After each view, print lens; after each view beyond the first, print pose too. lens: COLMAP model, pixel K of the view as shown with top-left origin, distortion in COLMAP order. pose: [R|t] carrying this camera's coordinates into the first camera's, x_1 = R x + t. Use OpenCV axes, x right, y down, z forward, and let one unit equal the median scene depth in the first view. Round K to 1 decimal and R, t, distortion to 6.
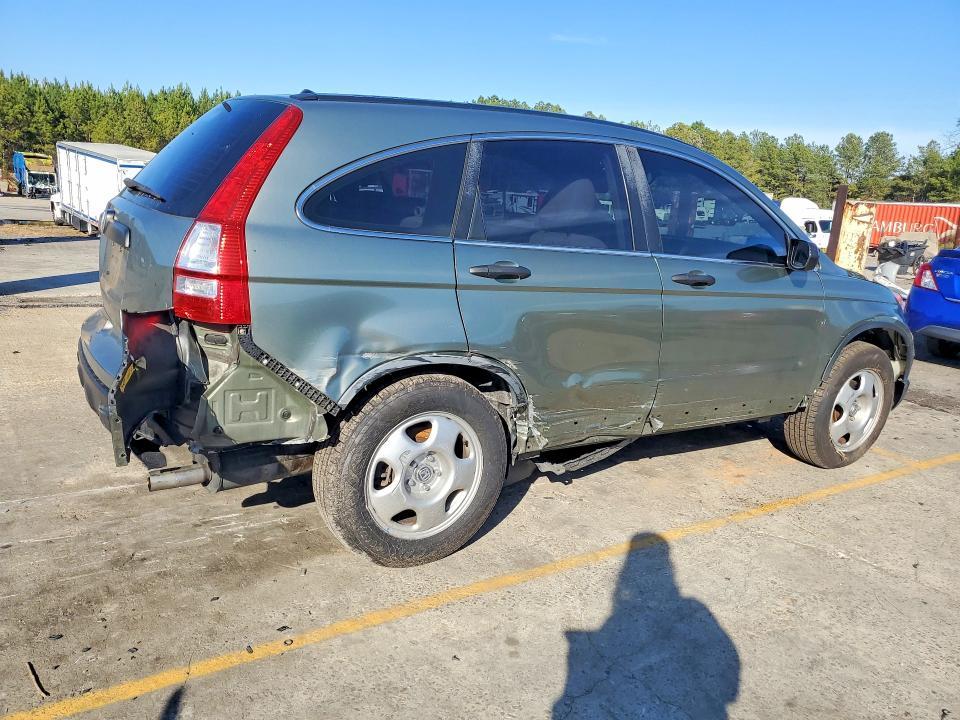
lens RADIAL K [[770.1, 0, 473.3], [0, 770.1, 359.7], [0, 0, 1]] dist [0.027358, 0.000906]
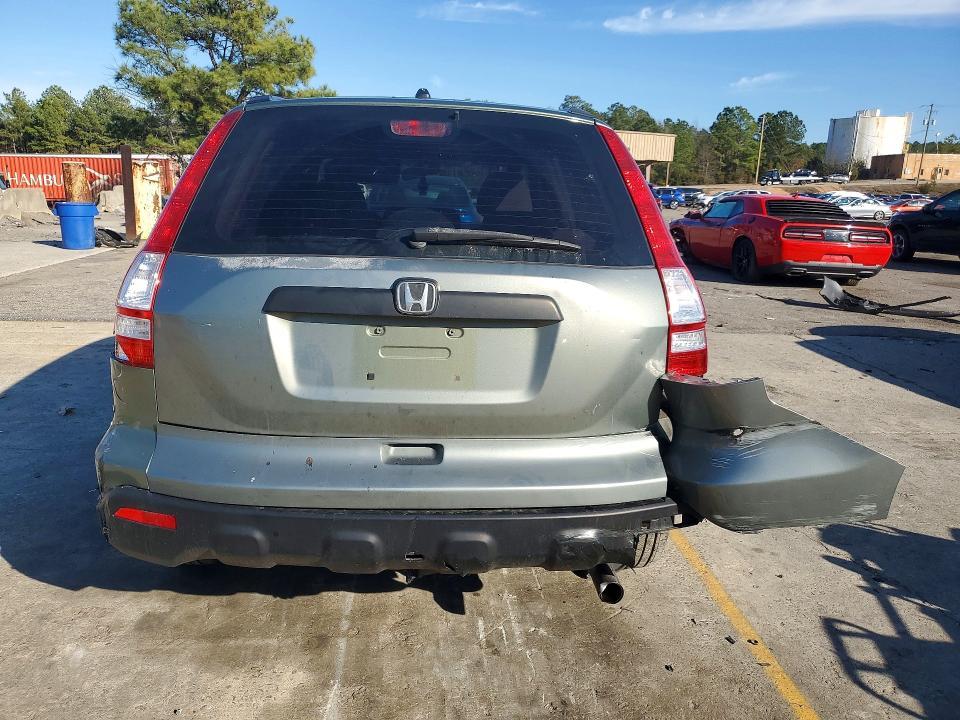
lens RADIAL K [[770.1, 0, 473.3], [0, 770.1, 359.7], [0, 0, 1]] dist [0.027358, 0.000906]
pose [[0.468046, -0.262275, 0.843887, -0.136000], [0.206160, 0.961000, 0.184330, -0.031619], [-0.859320, 0.087700, 0.503863, 0.085064]]
